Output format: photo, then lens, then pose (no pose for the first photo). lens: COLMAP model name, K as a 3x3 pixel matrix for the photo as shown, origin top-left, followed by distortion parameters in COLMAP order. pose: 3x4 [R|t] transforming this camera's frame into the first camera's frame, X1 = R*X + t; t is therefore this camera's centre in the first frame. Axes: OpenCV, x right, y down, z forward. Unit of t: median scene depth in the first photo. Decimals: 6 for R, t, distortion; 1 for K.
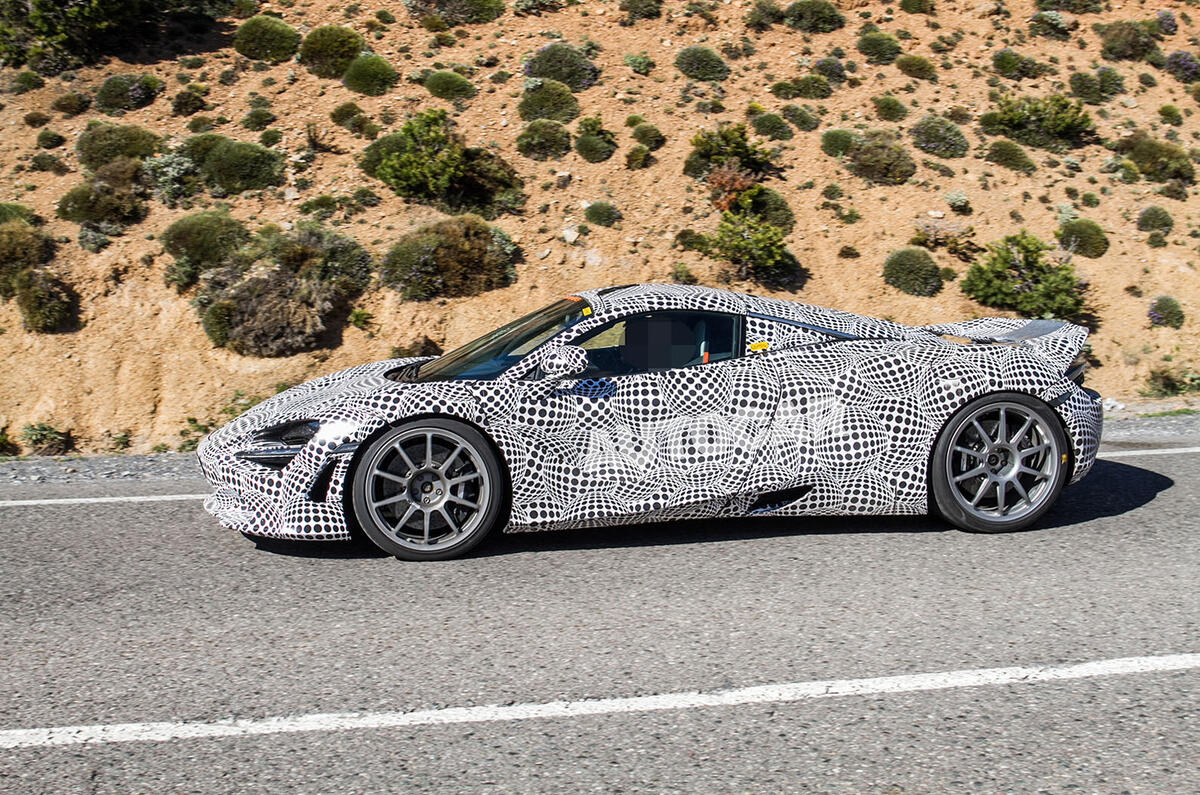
lens RADIAL K [[1496.3, 0, 603.3], [0, 1496.3, 350.3], [0, 0, 1]] dist [-0.093820, 0.061878]
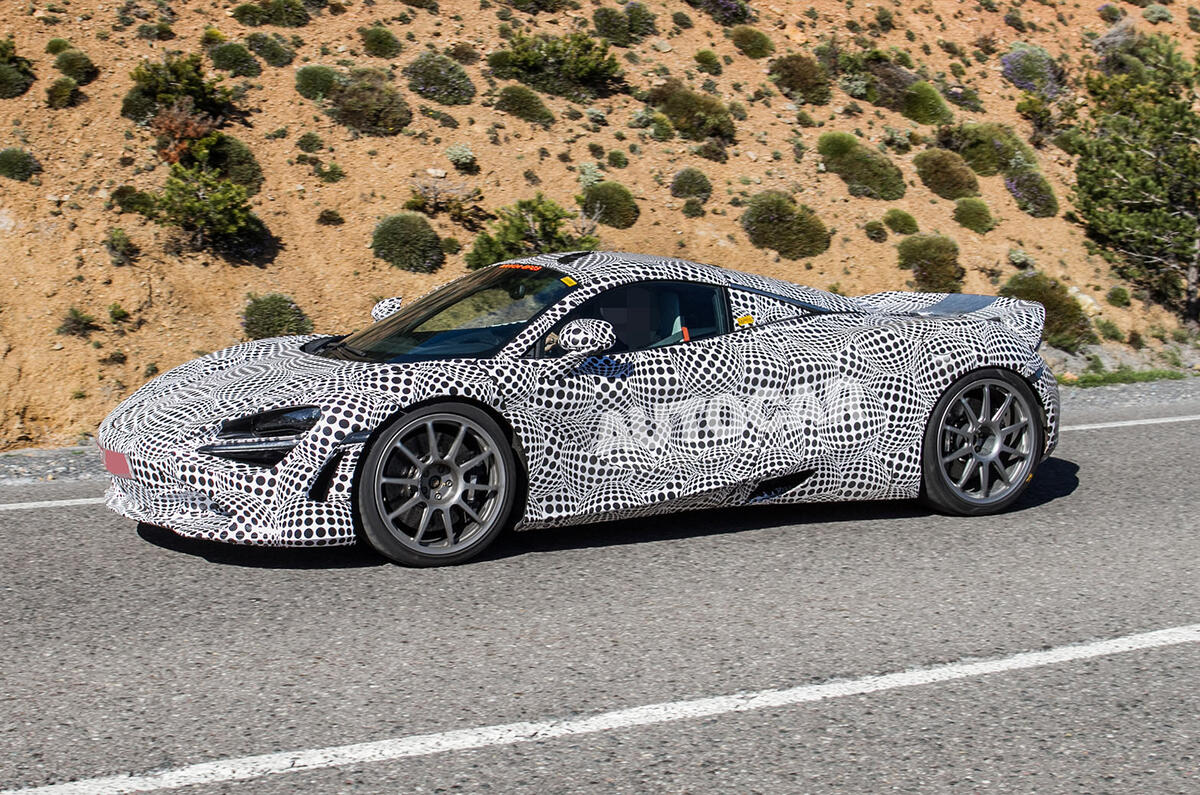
lens RADIAL K [[1860.5, 0, 595.1], [0, 1860.5, 324.4], [0, 0, 1]] dist [-0.087914, -0.145961]
pose [[0.951044, -0.001477, 0.309053, -0.344265], [0.003986, 0.999964, -0.007486, 0.007988], [-0.309031, 0.008351, 0.951015, -0.058757]]
